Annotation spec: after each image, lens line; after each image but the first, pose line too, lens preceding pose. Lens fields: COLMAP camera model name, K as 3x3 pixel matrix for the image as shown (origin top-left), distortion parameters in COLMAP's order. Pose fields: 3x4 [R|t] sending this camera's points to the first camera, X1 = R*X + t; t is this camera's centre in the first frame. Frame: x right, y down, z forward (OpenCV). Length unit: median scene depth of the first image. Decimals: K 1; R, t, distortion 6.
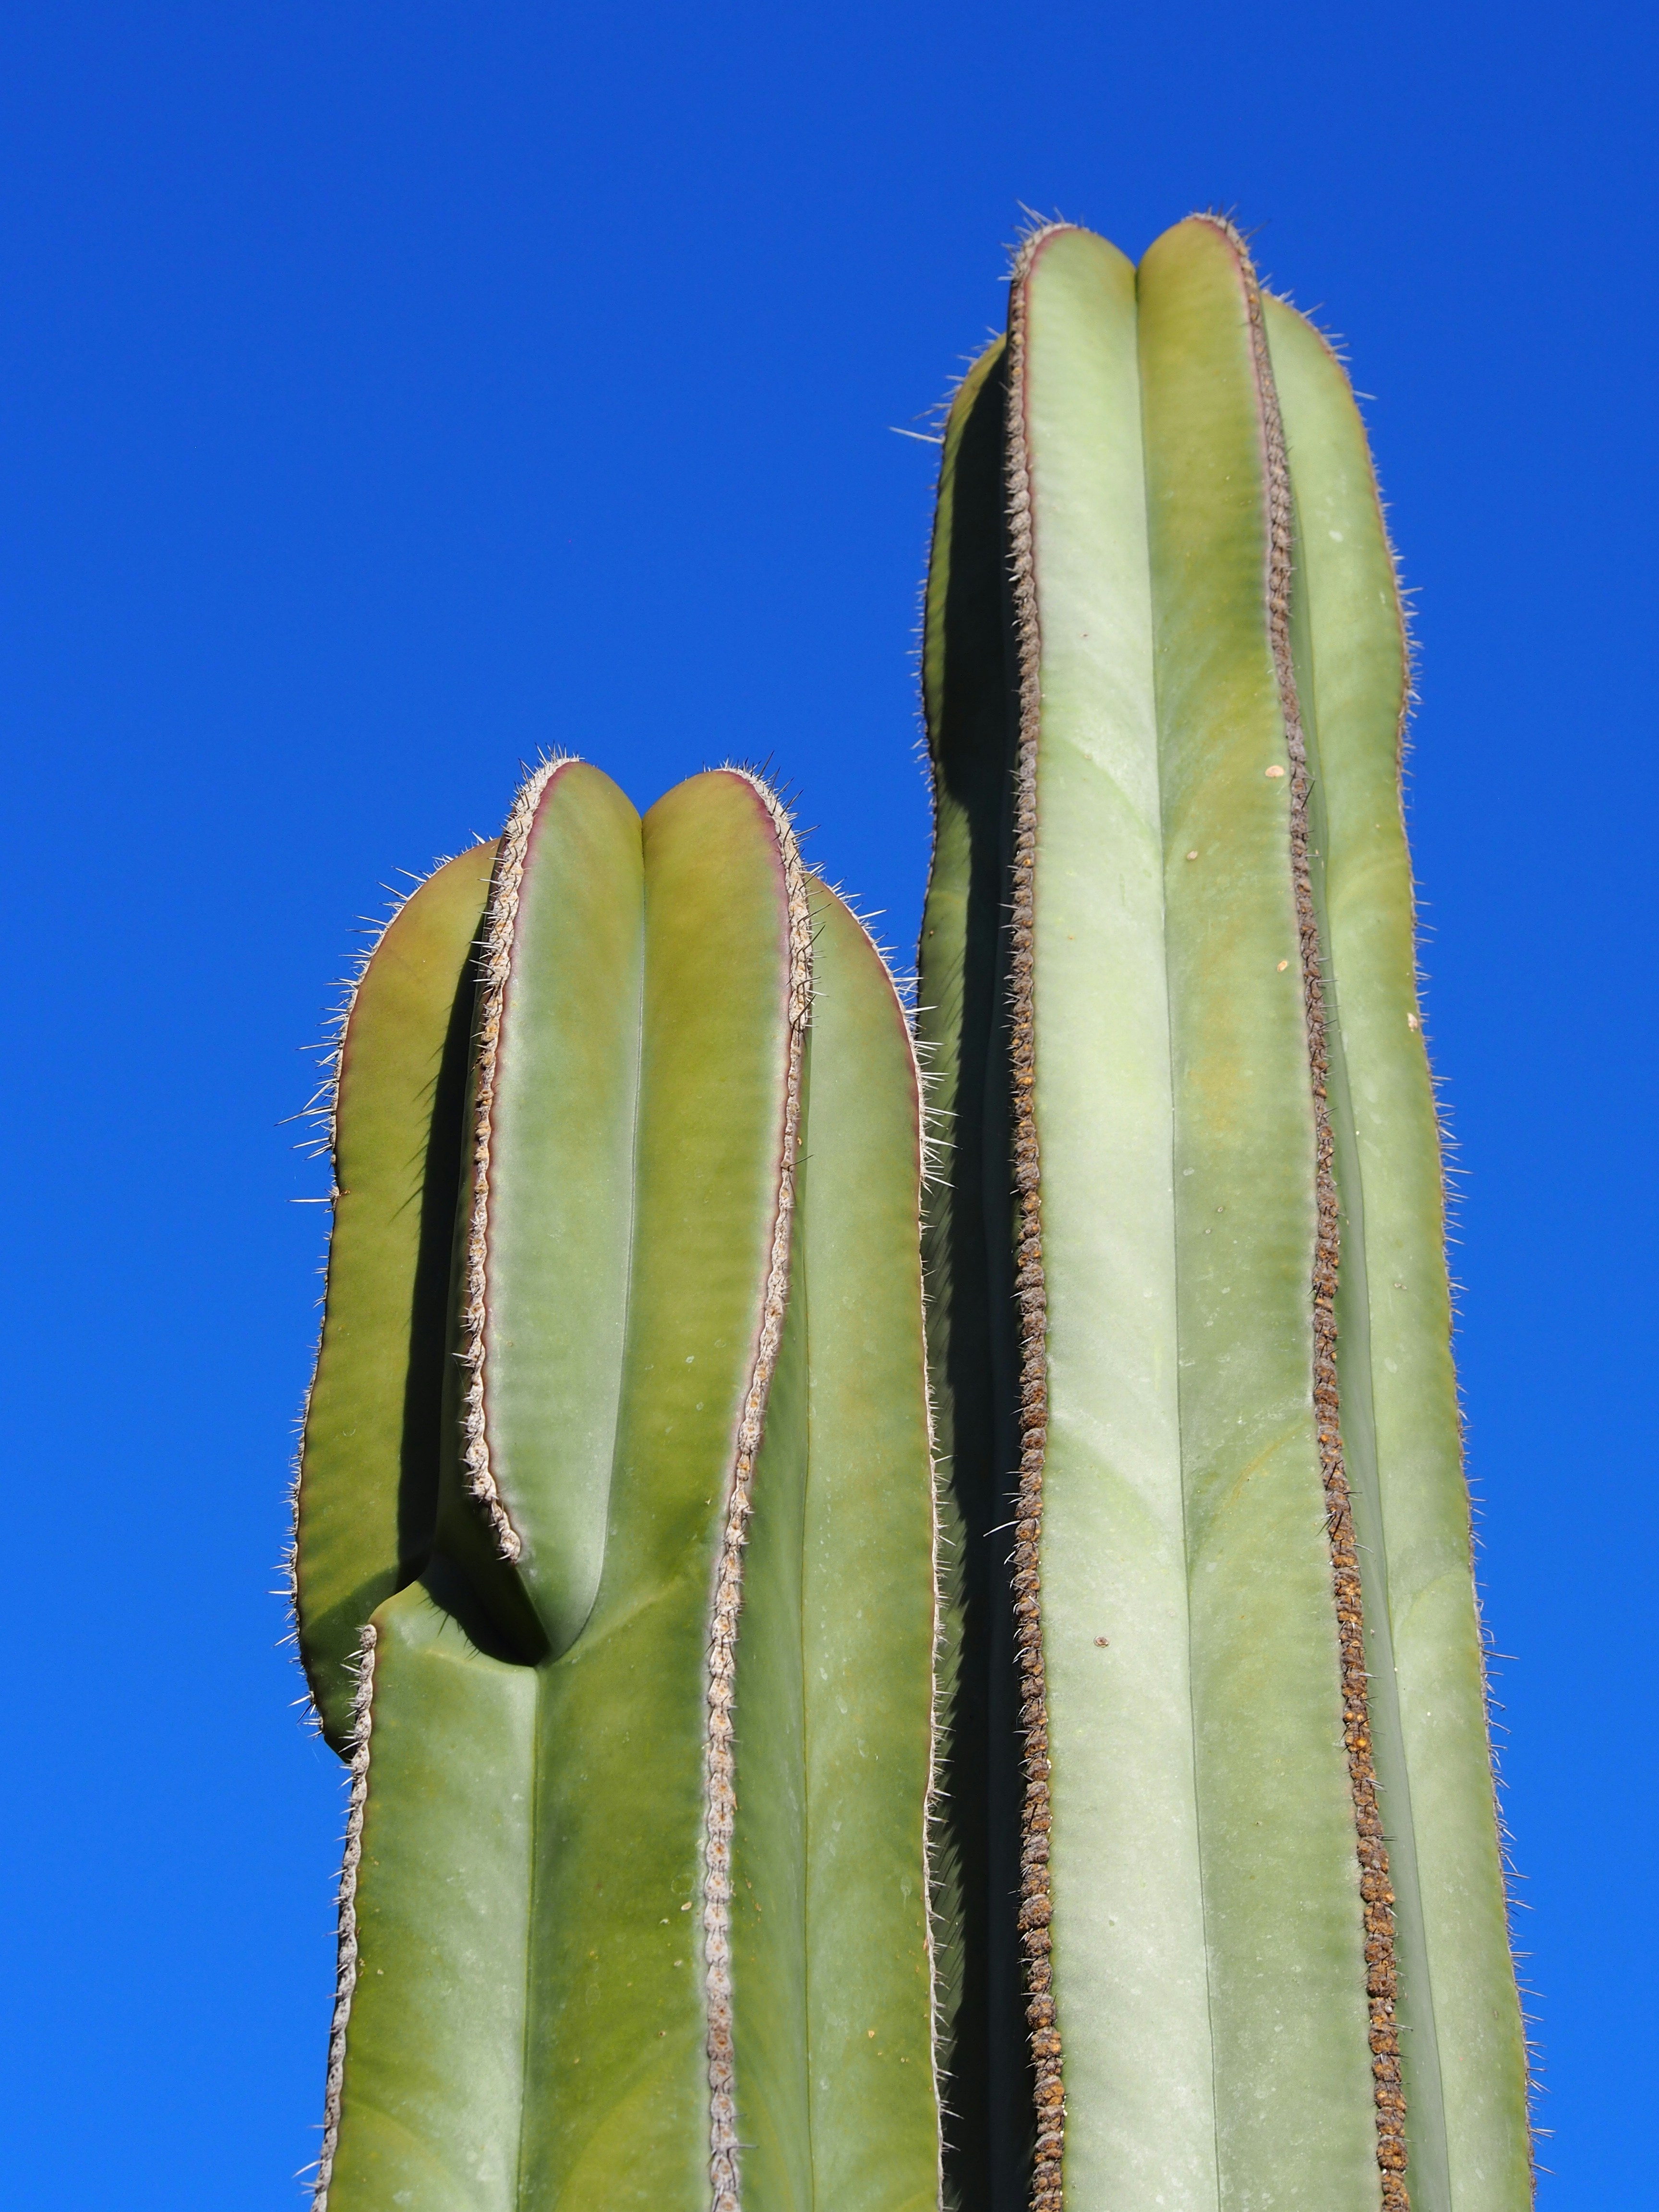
lens RADIAL K [[10691.3, 0, 829.5], [0, 10691.3, 1106.0], [0, 0, 1]] dist [-0.161083, 9.446385]
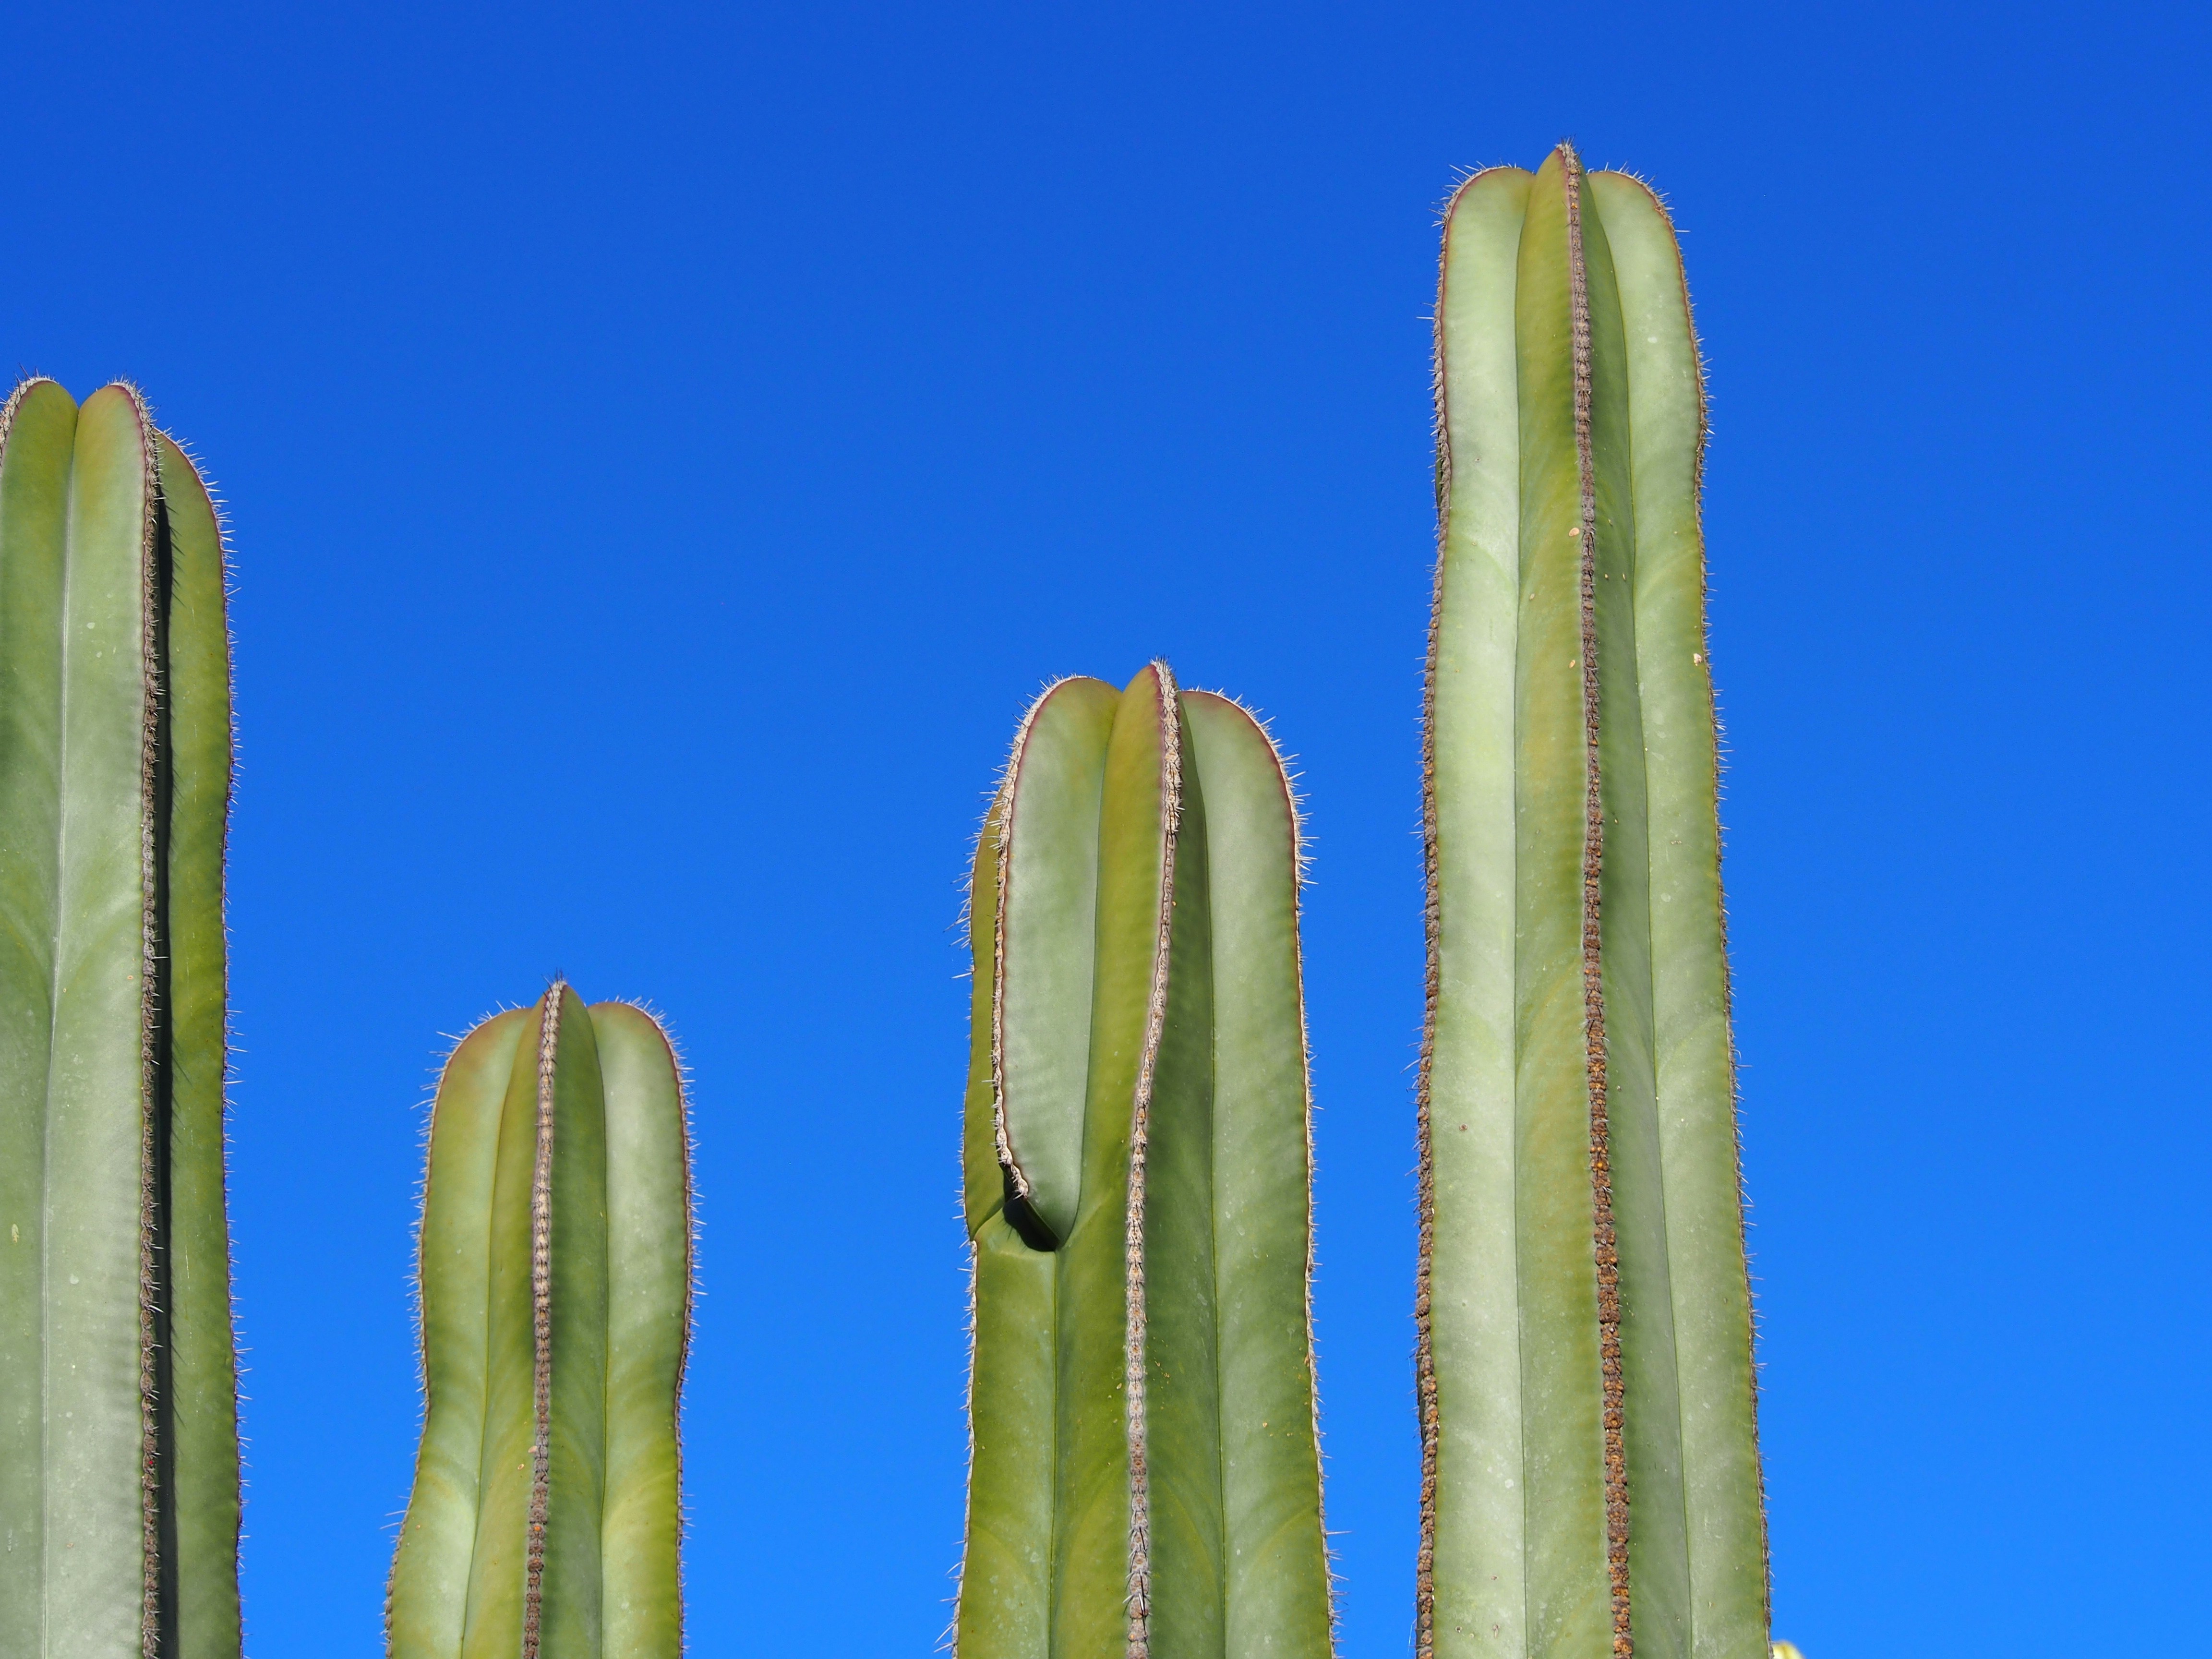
lens RADIAL K [[10691.3, 0, 1106.0], [0, 10691.3, 829.5], [0, 0, 1]] dist [-0.161083, 9.446385]
pose [[0.860739, -0.181552, -0.475570, 0.803937], [0.259039, 0.960447, 0.102181, -0.185885], [0.438209, -0.211143, 0.873723, -0.501276]]
